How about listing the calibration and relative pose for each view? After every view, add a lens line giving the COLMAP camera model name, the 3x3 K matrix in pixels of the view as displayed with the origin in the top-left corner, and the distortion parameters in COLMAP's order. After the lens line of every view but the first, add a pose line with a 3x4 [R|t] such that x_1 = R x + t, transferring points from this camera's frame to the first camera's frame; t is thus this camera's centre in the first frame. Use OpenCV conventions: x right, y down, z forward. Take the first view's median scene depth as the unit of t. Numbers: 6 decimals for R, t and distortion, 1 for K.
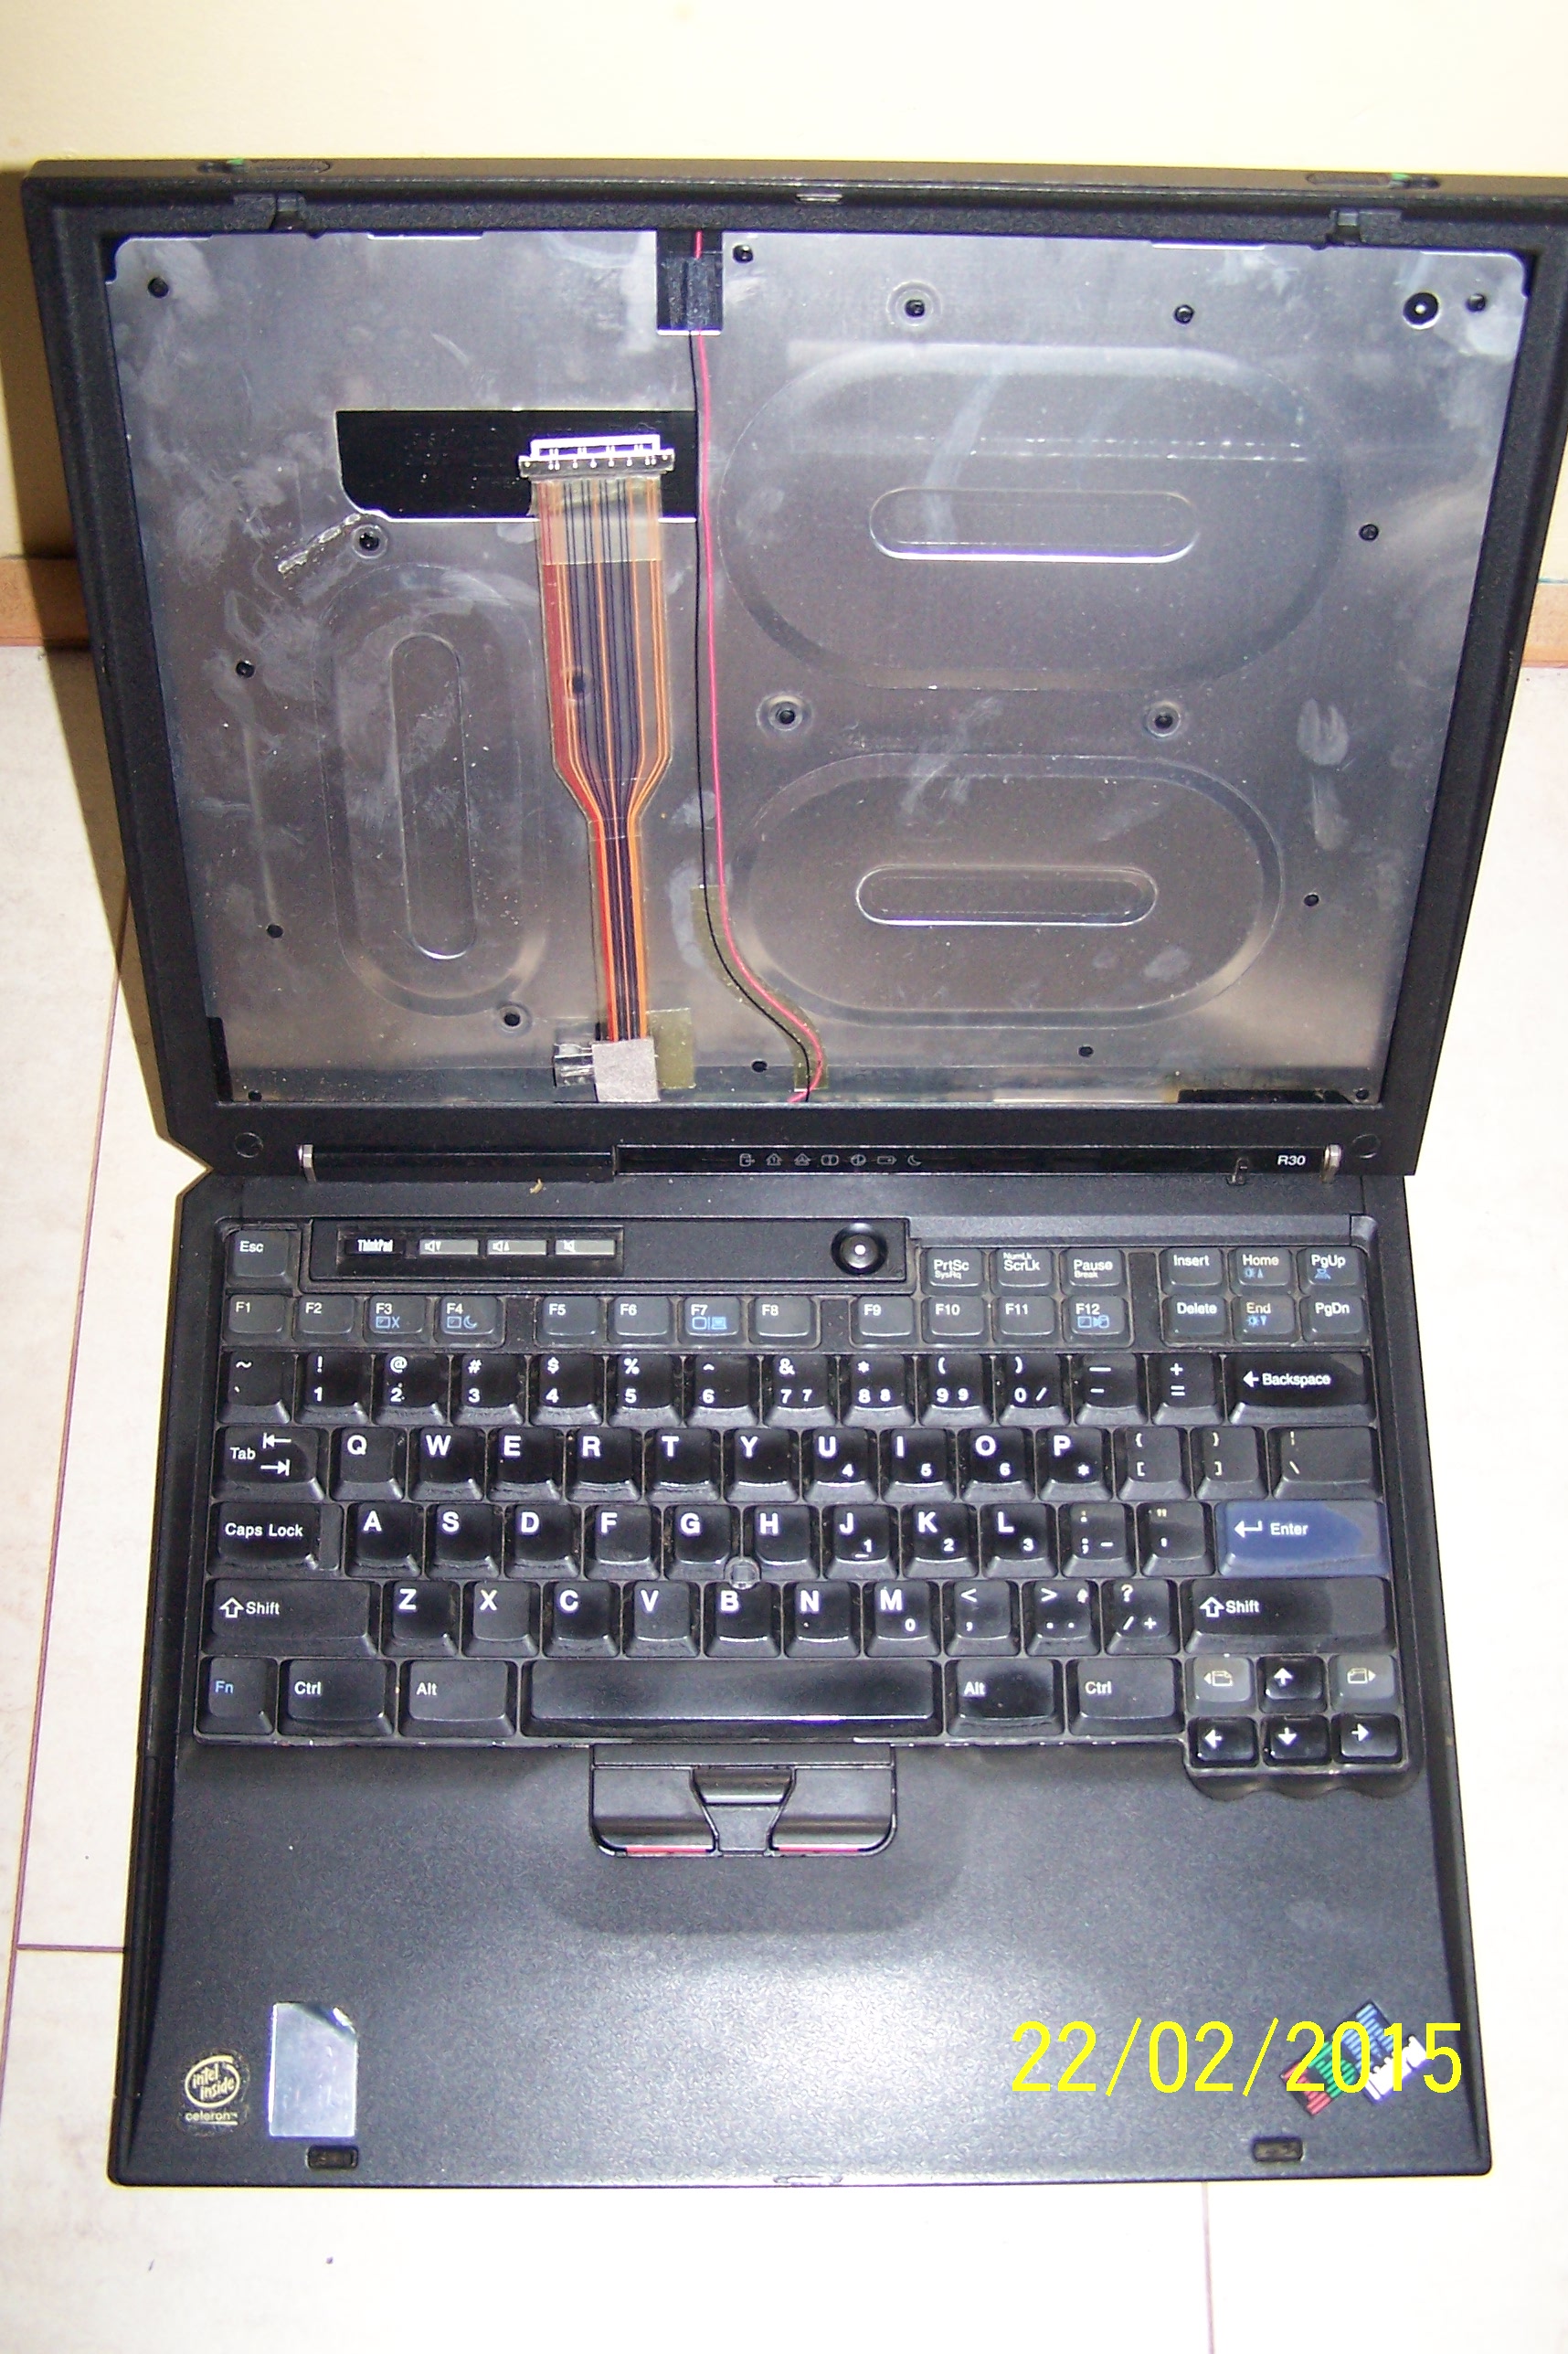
lens RADIAL K [[2747.9, 0, 784.0], [0, 2747.9, 1177.0], [0, 0, 1]] dist [-0.215647, 0.326593]
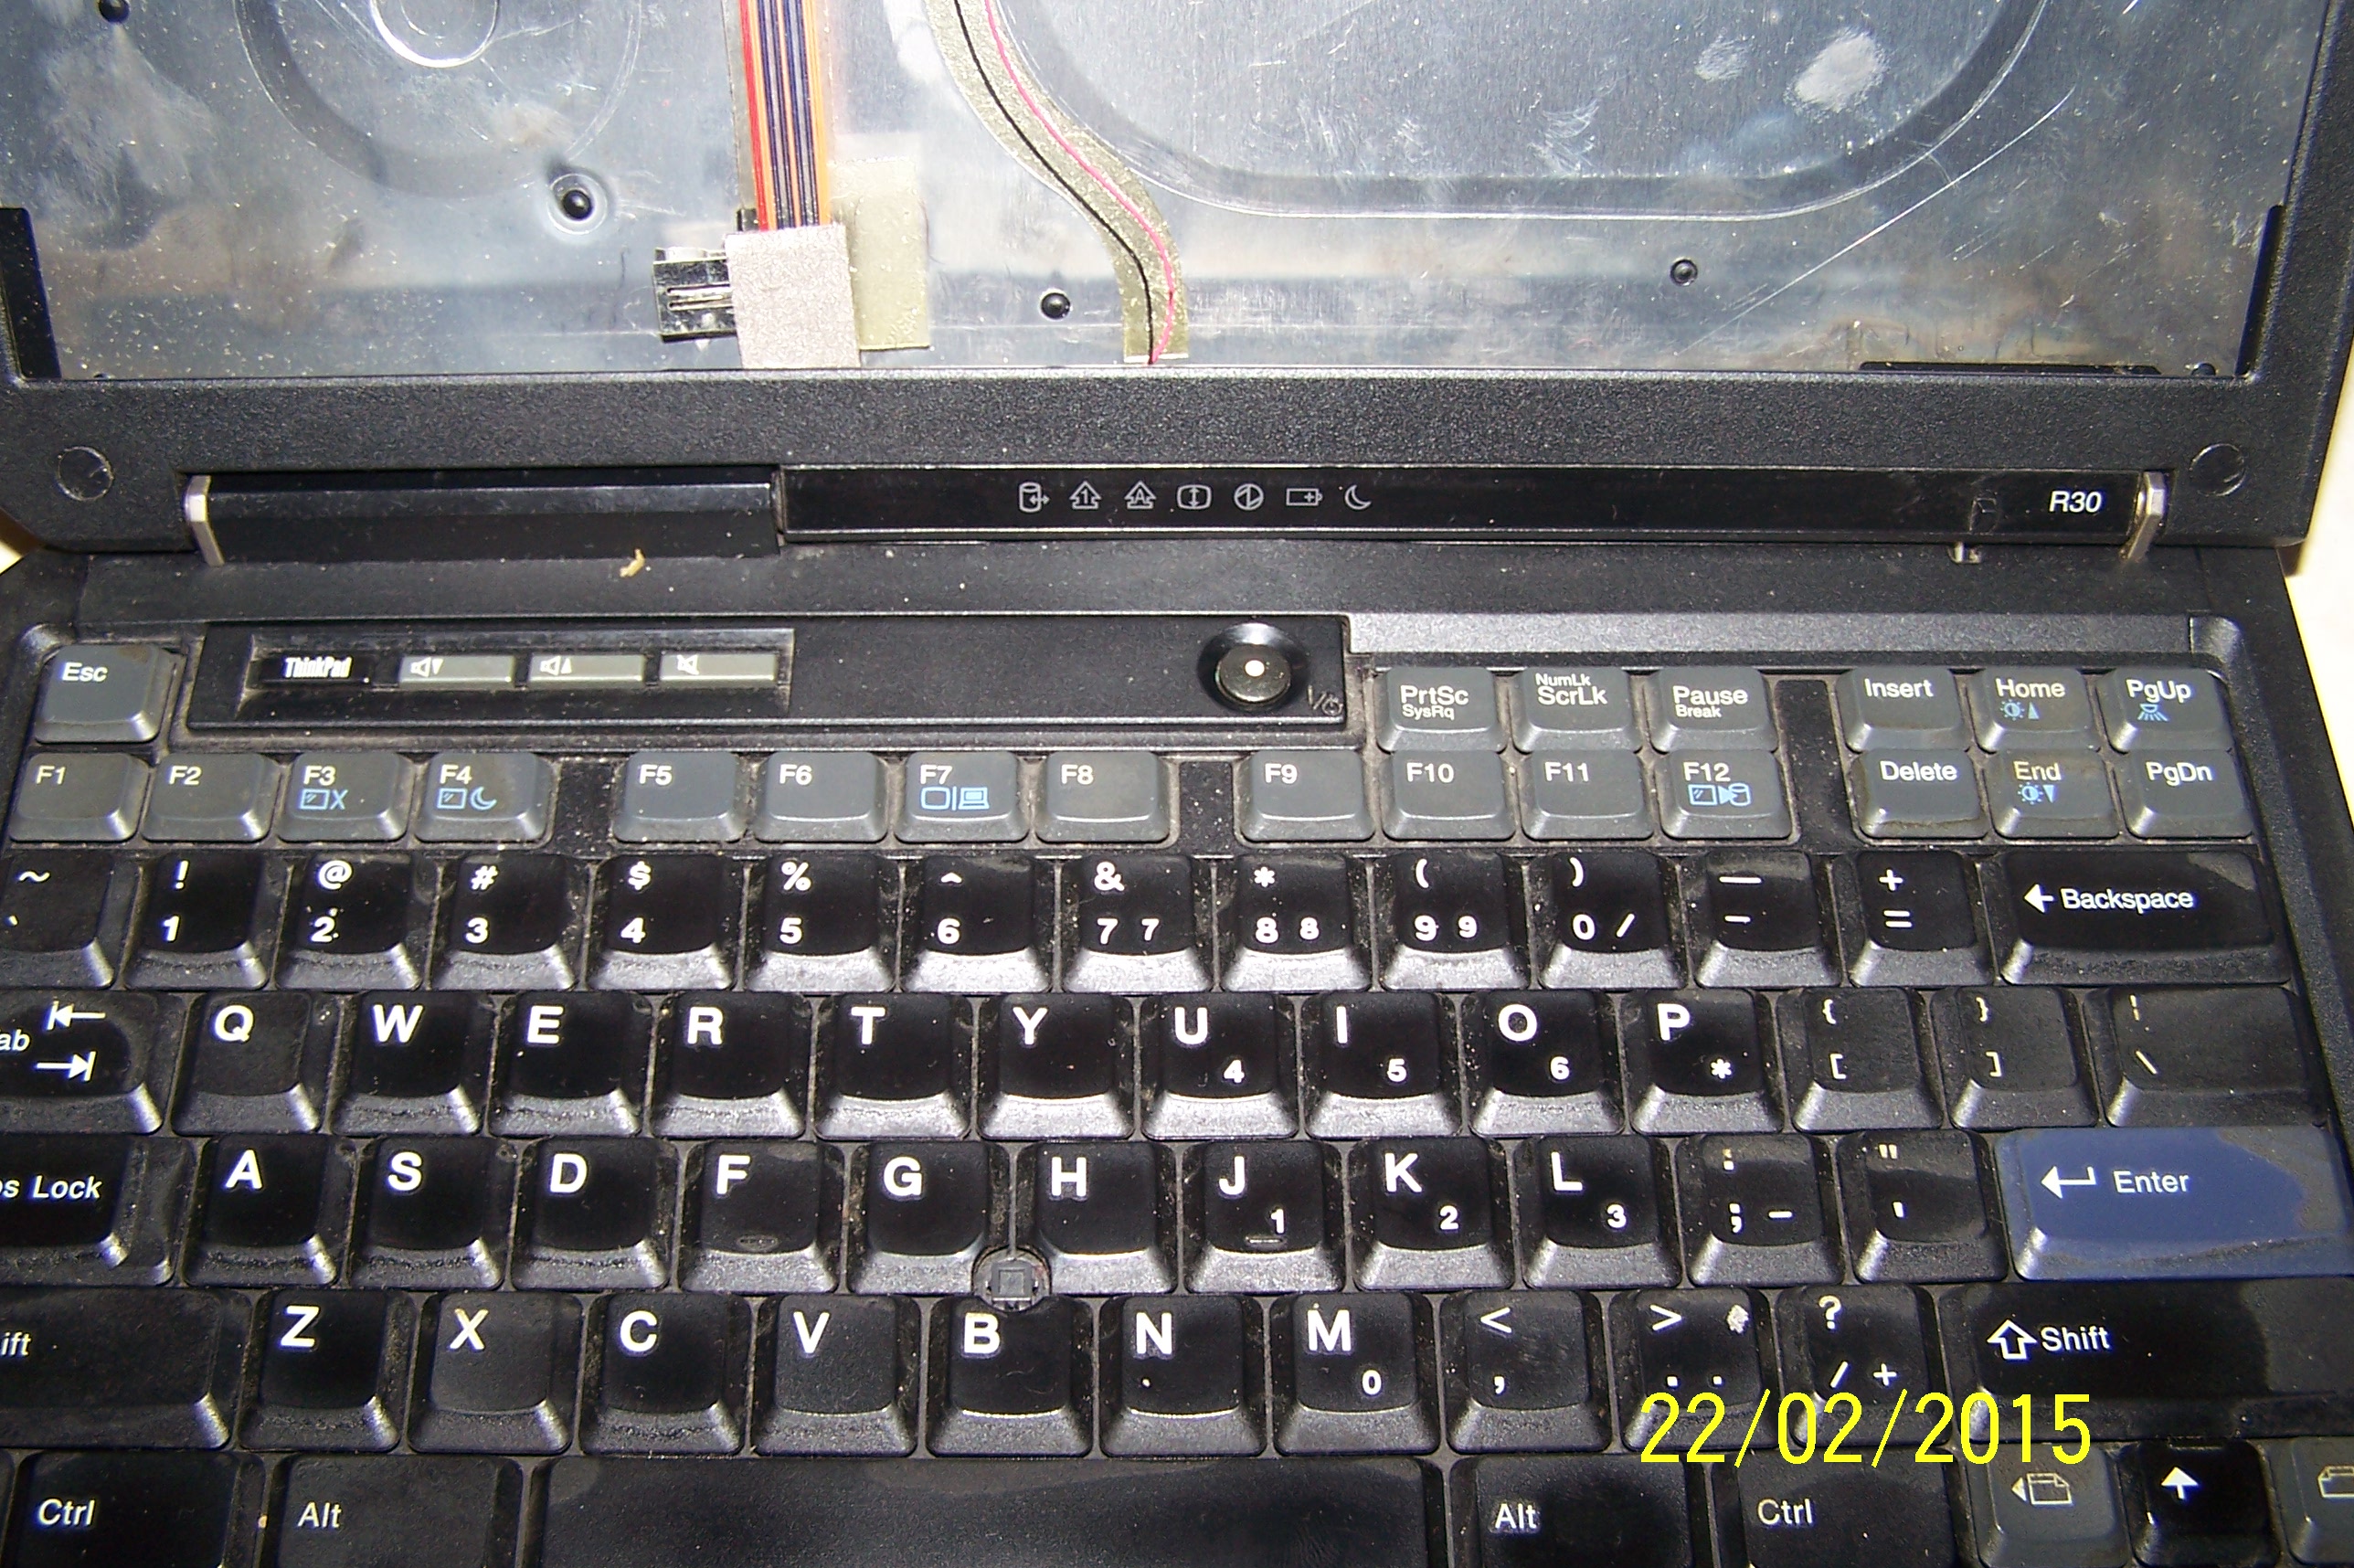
lens RADIAL K [[2747.9, 0, 1154.9], [0, 2747.9, 788.3], [0, 0, 1]] dist [-0.215647, 0.326593]
pose [[0.999884, -0.008537, -0.012610, 0.015889], [0.006171, 0.984200, -0.176953, 0.142945], [0.013922, 0.176854, 0.984139, 0.516869]]
